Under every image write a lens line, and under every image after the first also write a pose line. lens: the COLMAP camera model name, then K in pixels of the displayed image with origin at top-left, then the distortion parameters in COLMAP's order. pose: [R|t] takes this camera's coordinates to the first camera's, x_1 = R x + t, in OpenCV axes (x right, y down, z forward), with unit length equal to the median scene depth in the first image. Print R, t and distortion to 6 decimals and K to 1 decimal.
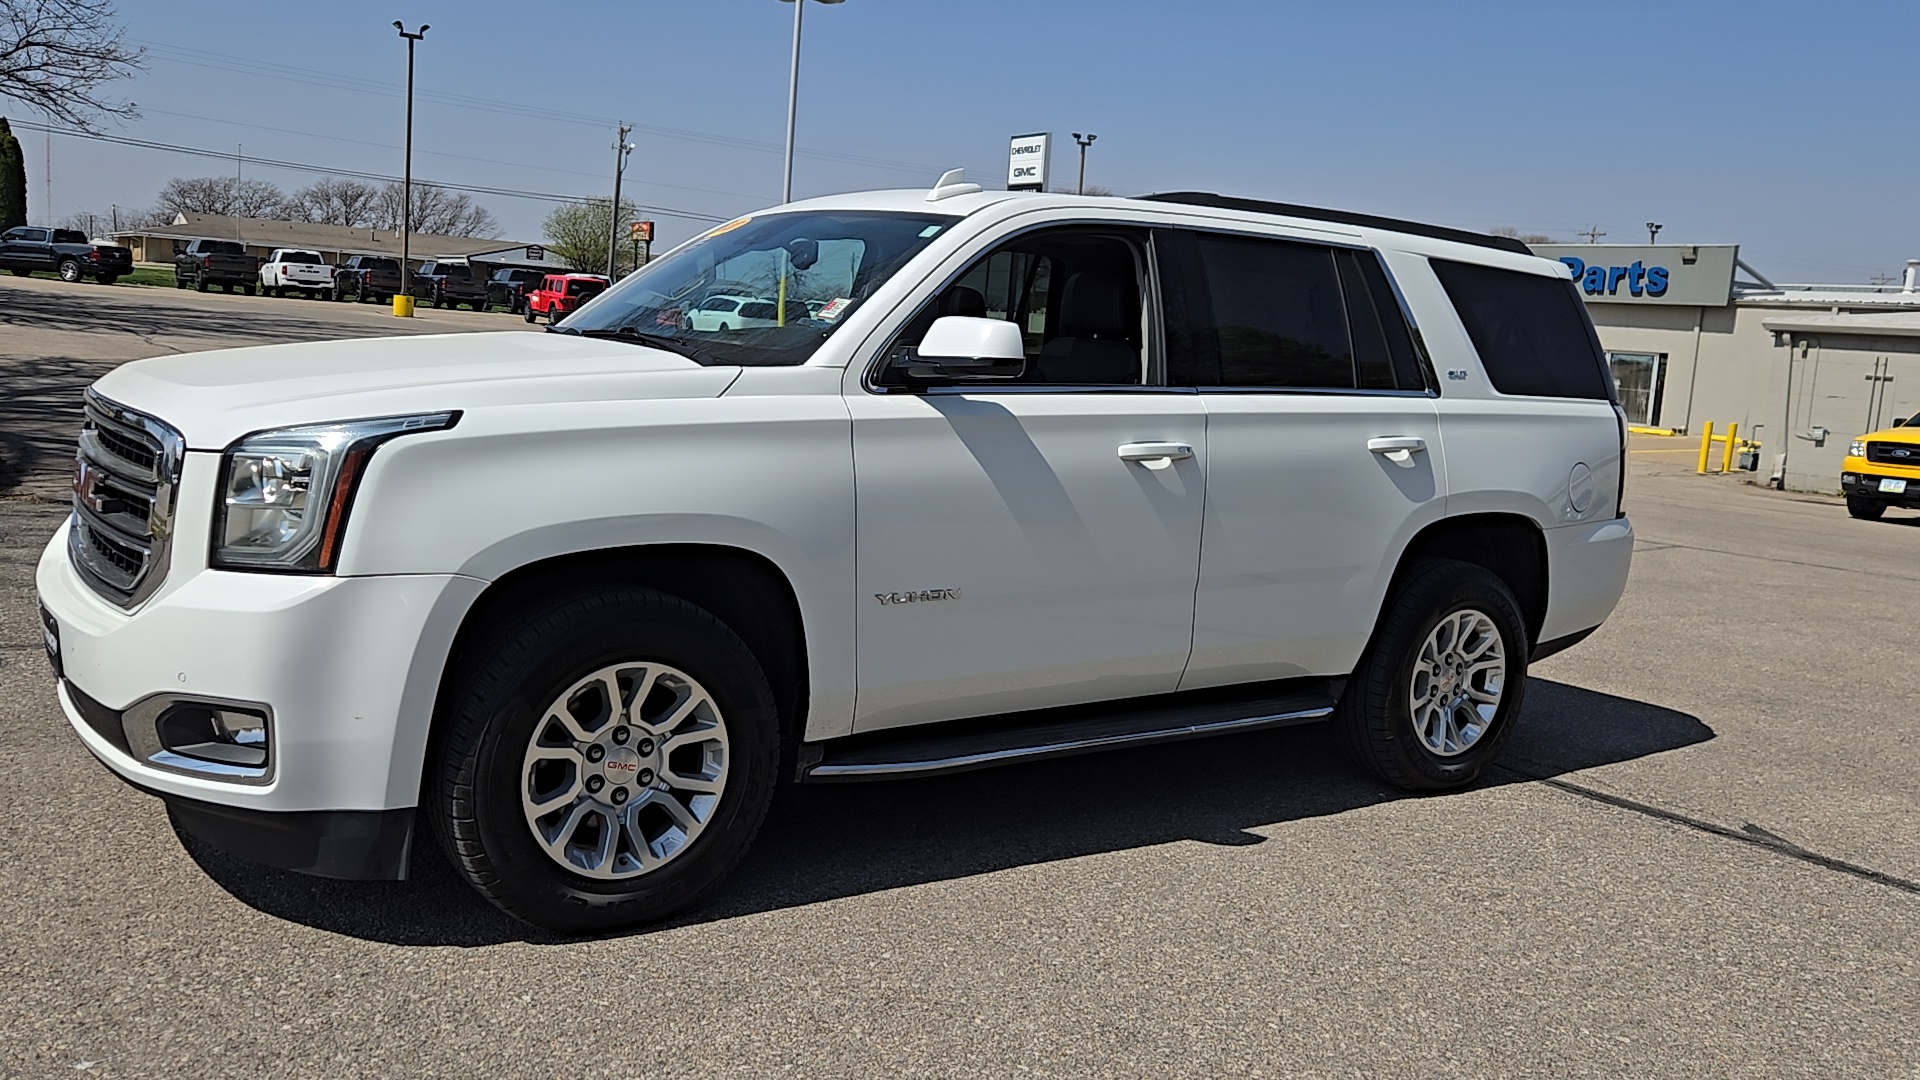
lens RADIAL K [[1605.1, 0, 926.8], [0, 1605.1, 535.8], [0, 0, 1]] dist [0.016214, -0.012821]
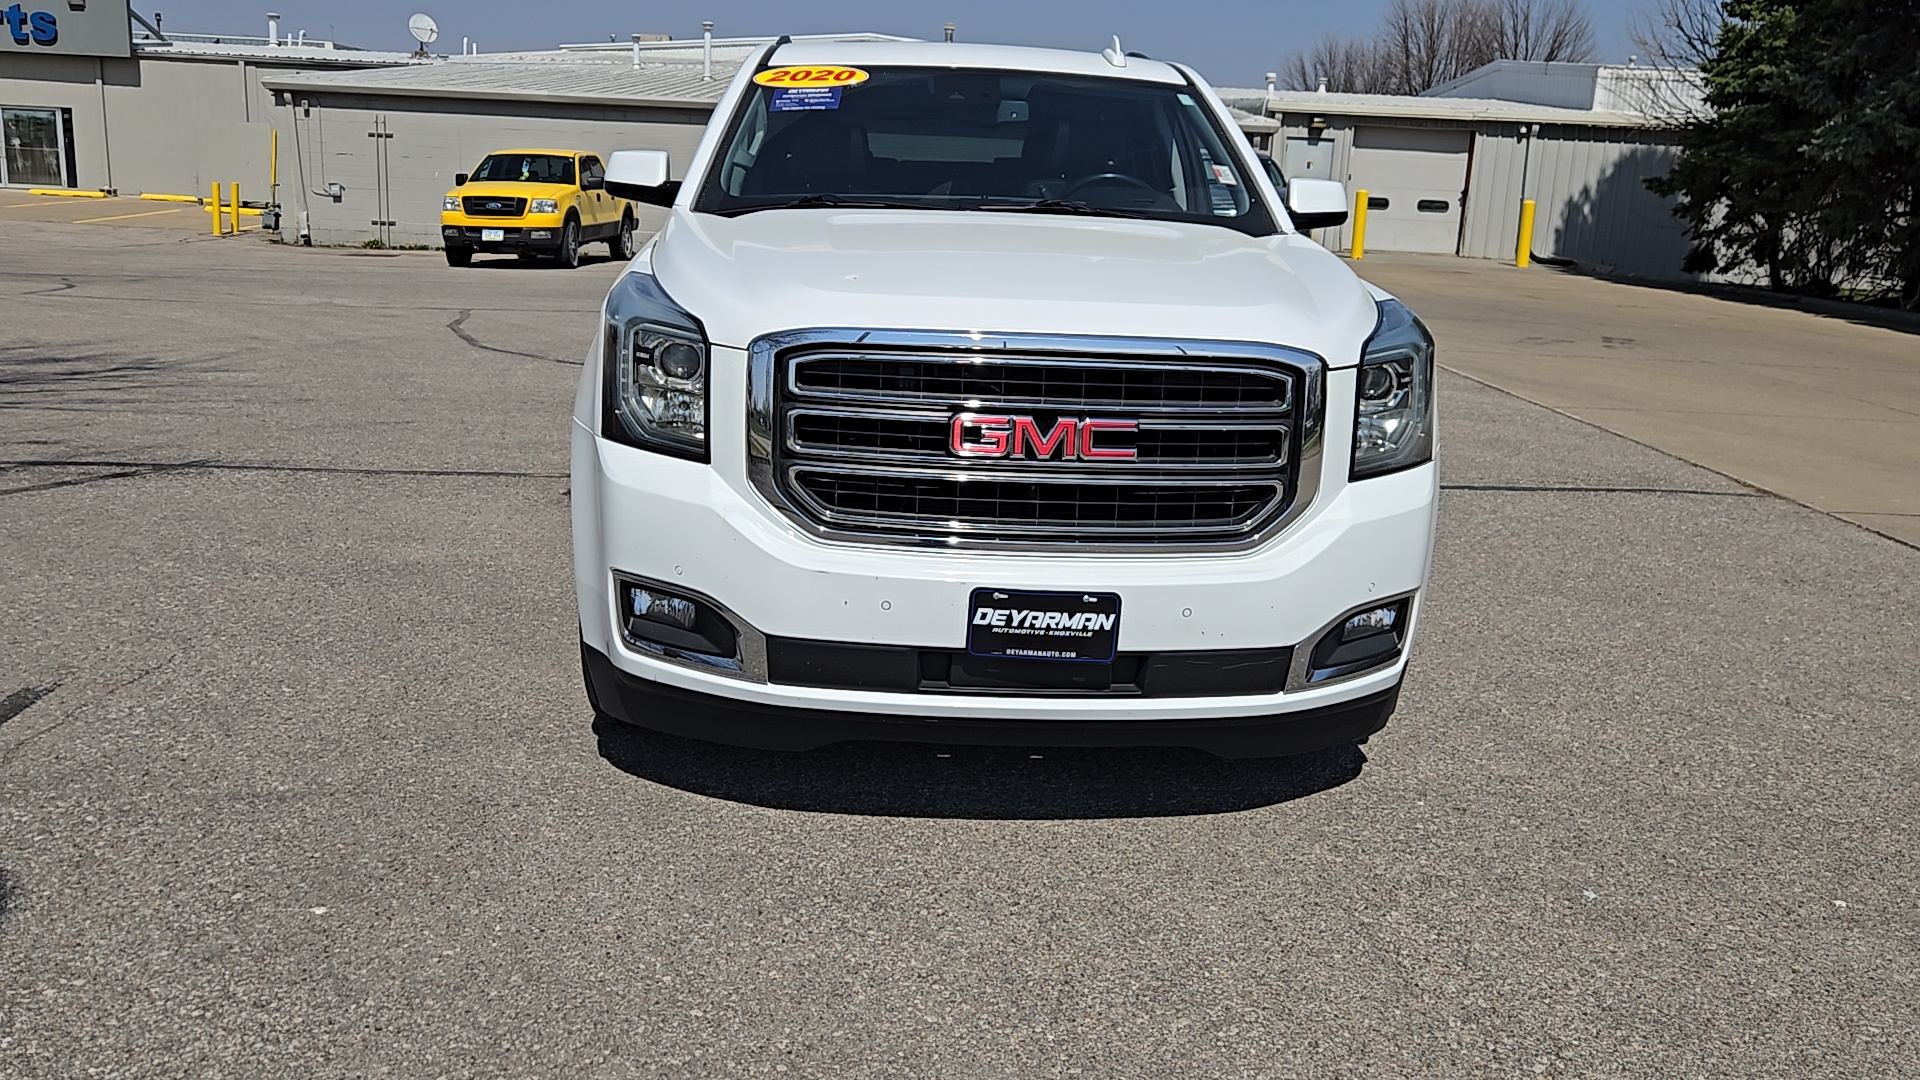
lens RADIAL K [[1605.1, 0, 955.7], [0, 1605.1, 561.7], [0, 0, 1]] dist [0.016214, -0.012821]
pose [[0.518157, -0.247288, 0.818757, -0.164619], [0.105276, 0.968451, 0.225875, -0.021662], [-0.848782, -0.030844, 0.527843, 0.077582]]
